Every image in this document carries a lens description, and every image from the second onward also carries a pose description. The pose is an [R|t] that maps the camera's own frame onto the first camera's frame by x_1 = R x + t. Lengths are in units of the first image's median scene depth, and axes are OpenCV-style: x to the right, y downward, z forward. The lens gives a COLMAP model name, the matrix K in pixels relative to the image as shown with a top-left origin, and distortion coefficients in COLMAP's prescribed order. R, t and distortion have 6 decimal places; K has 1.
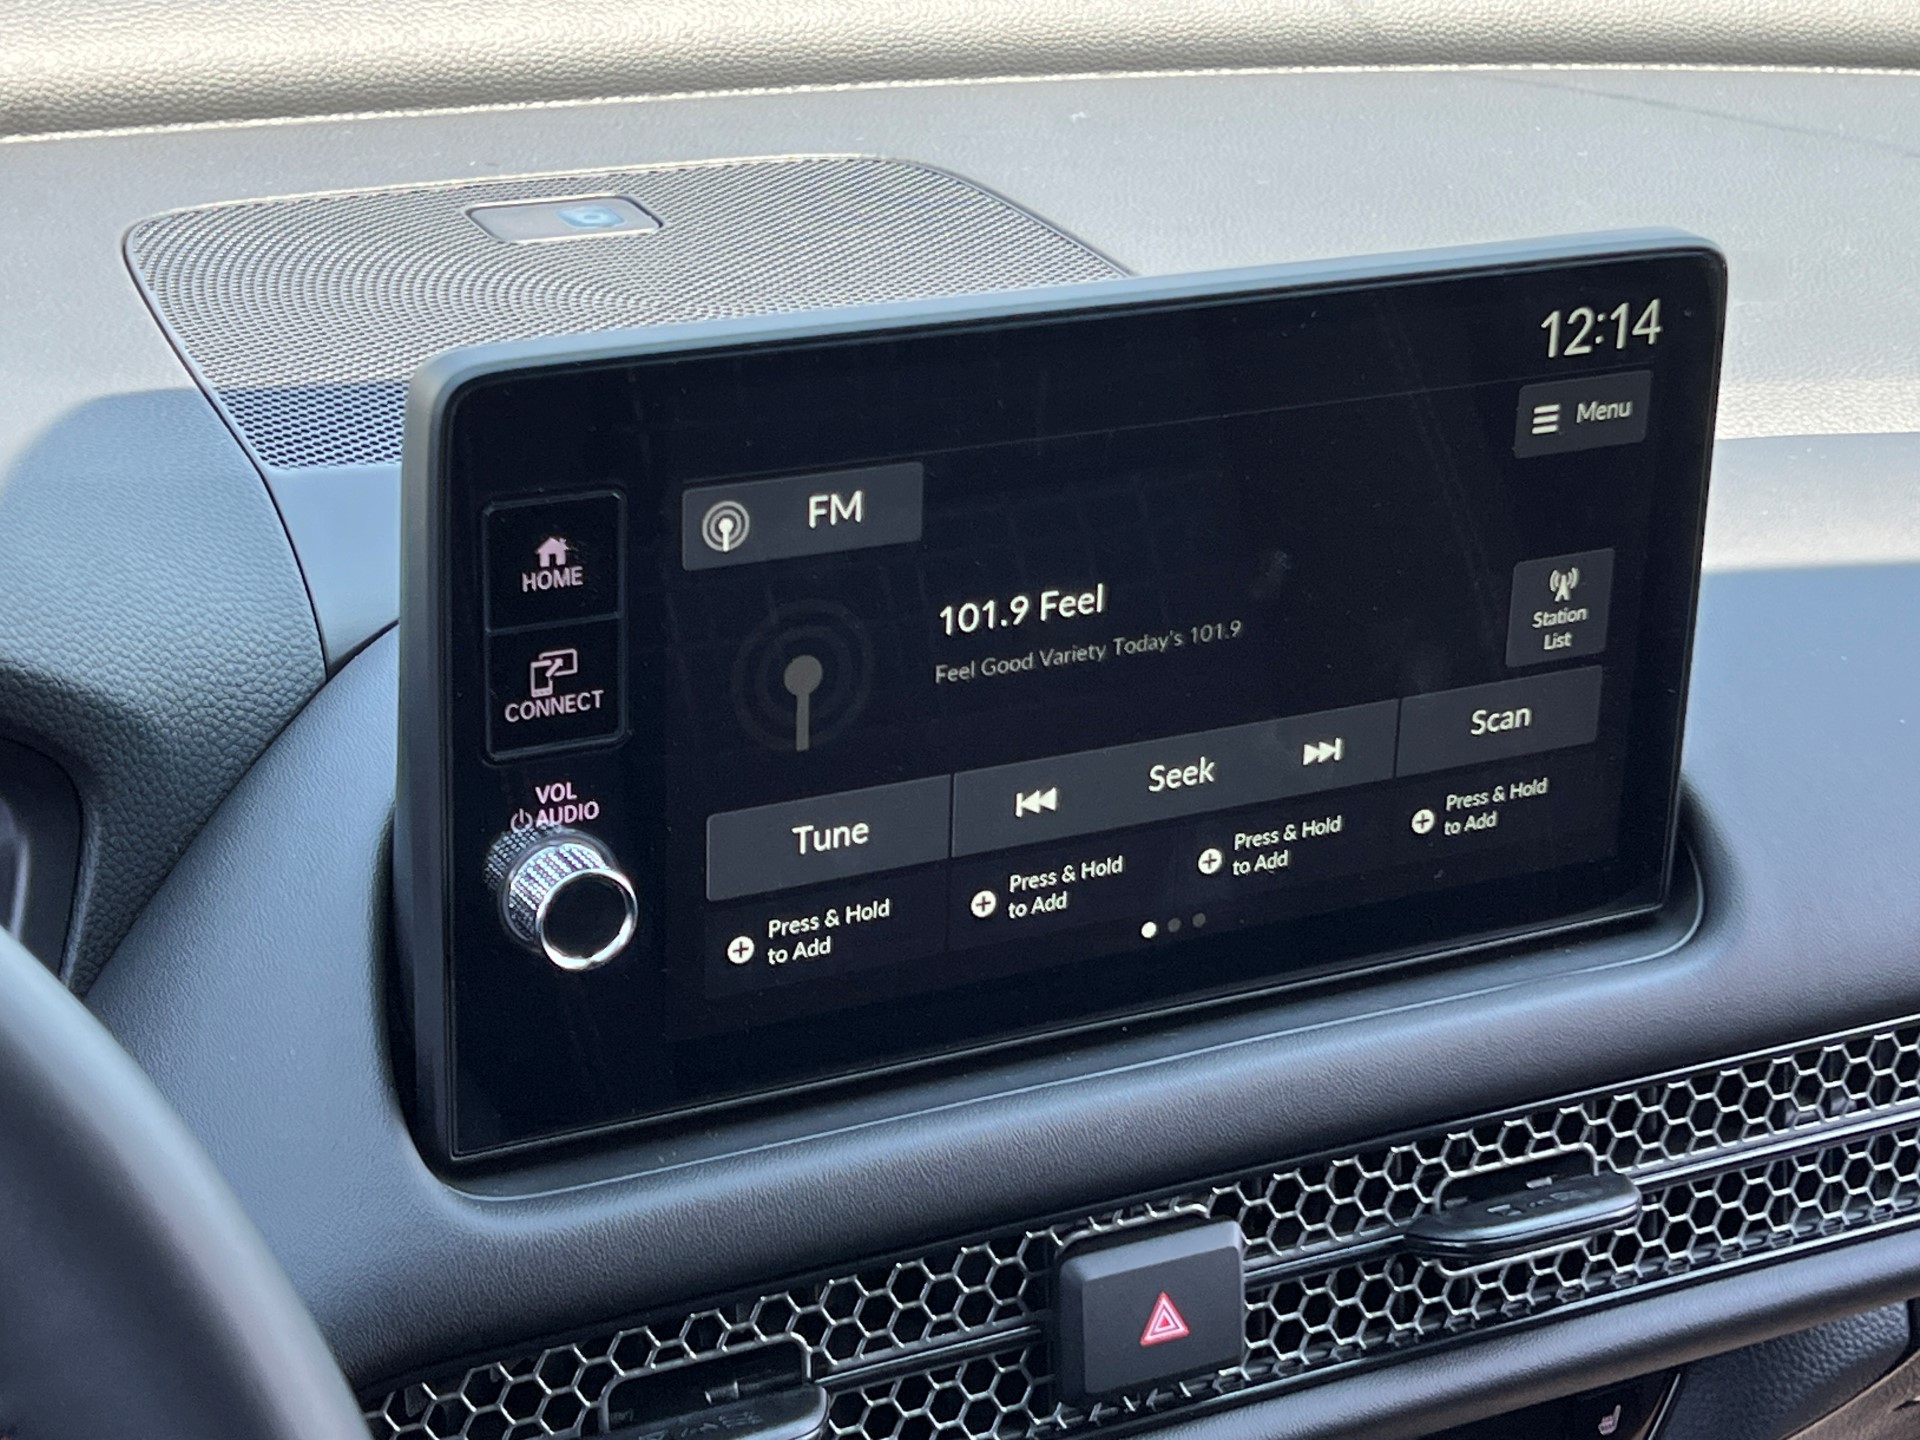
lens RADIAL K [[3545.3, 0, 1003.6], [0, 3545.3, 716.3], [0, 0, 1]] dist [0.164932, 0.006209]
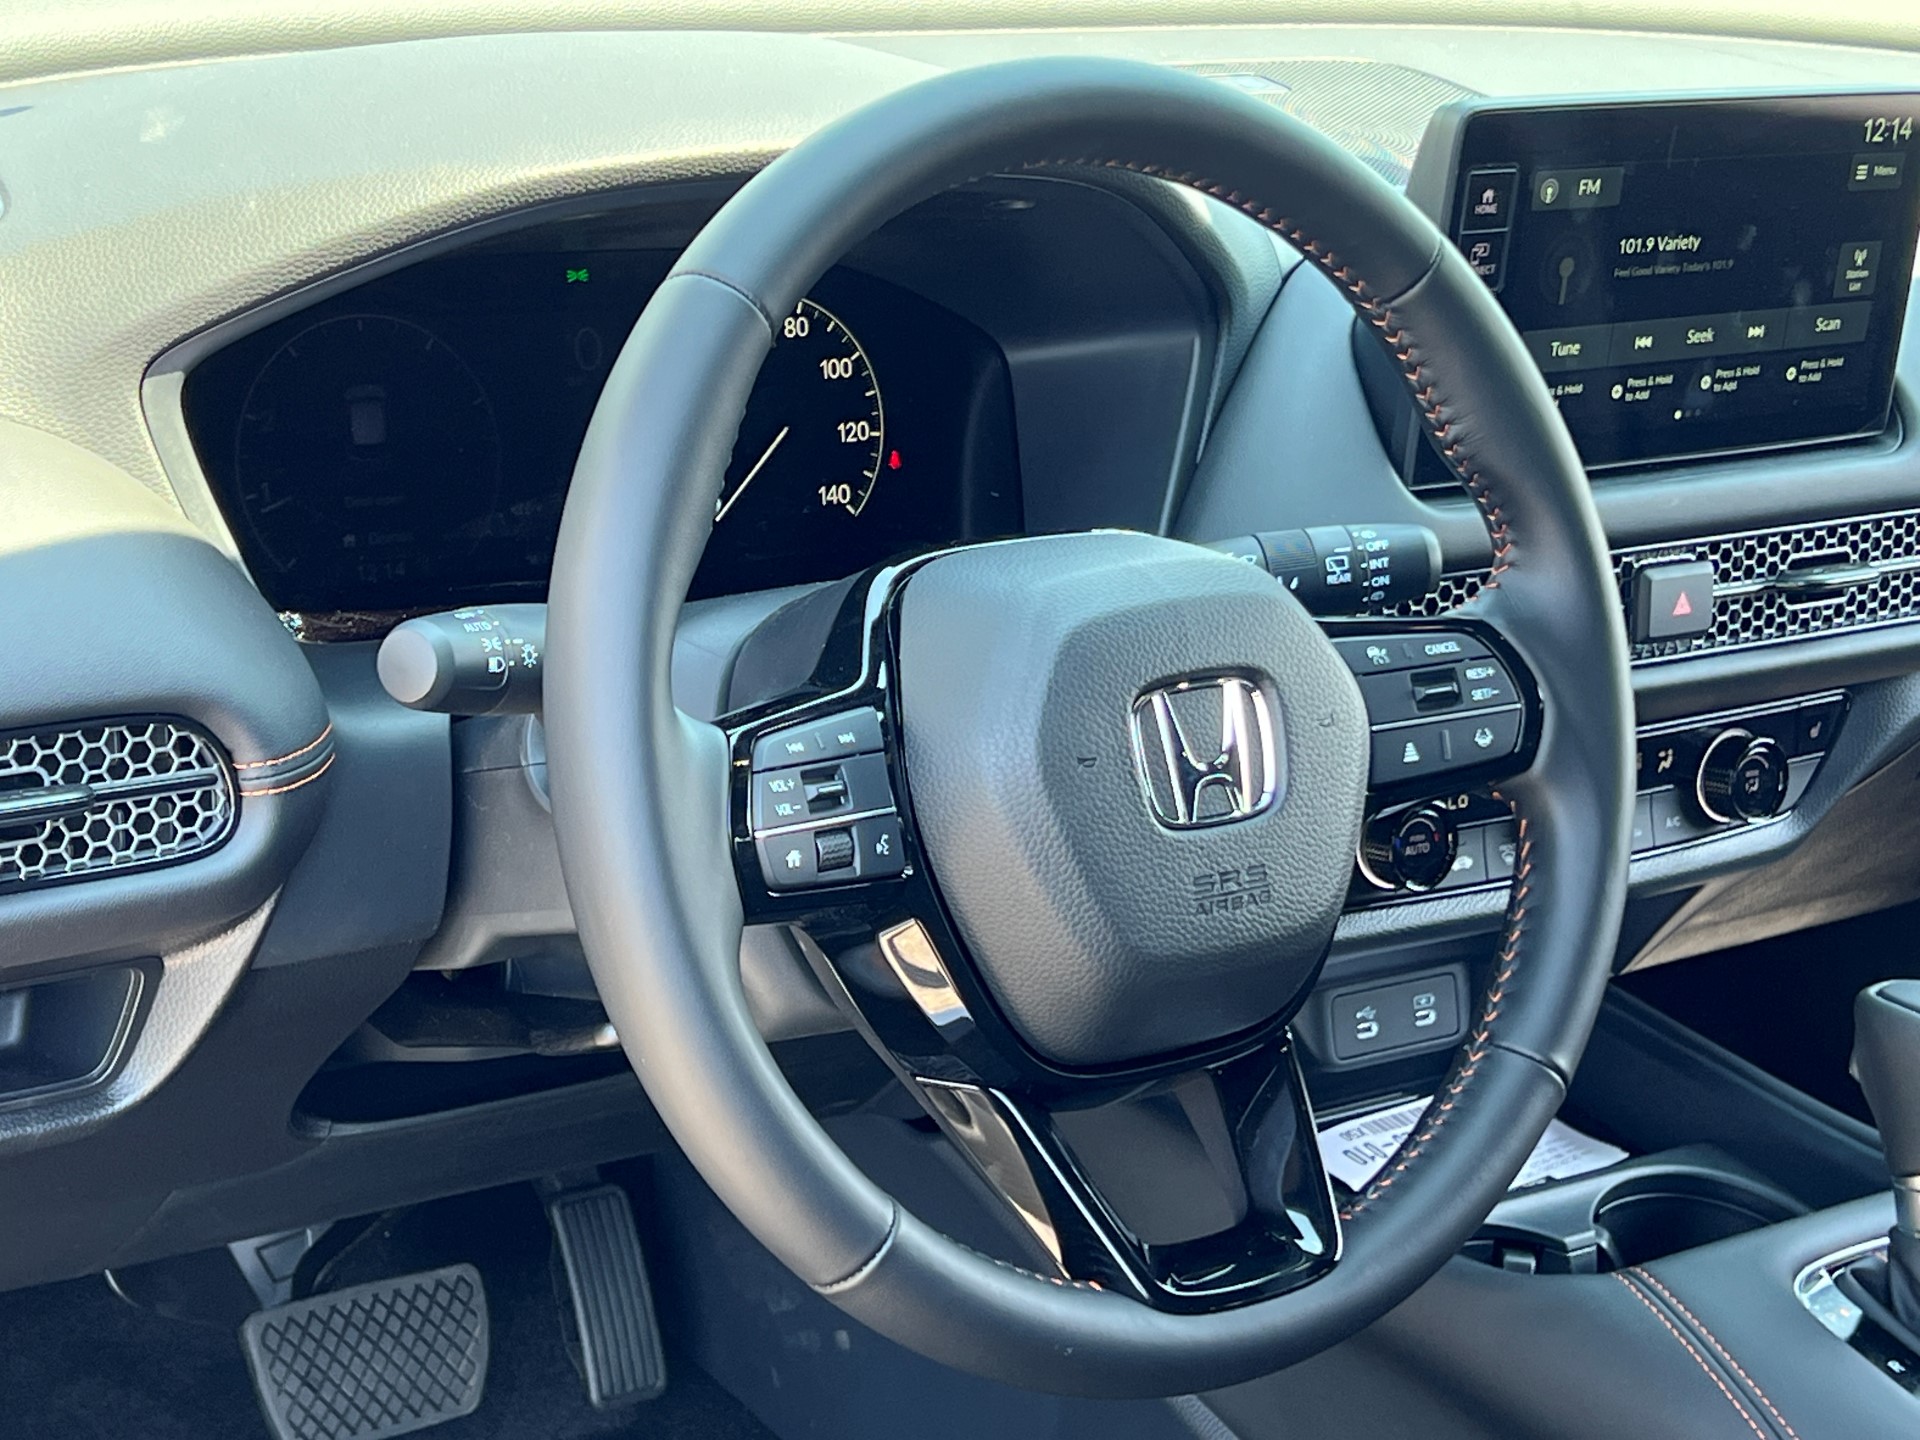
lens RADIAL K [[3790.1, 0, 960.0], [0, 3790.1, 720.0], [0, 0, 1]] dist [0.267008, -1.232274]
pose [[0.986107, 0.014429, 0.165485, -0.721787], [-0.009896, 0.999554, -0.028179, 0.299442], [-0.165818, 0.026150, 0.985810, -1.085544]]
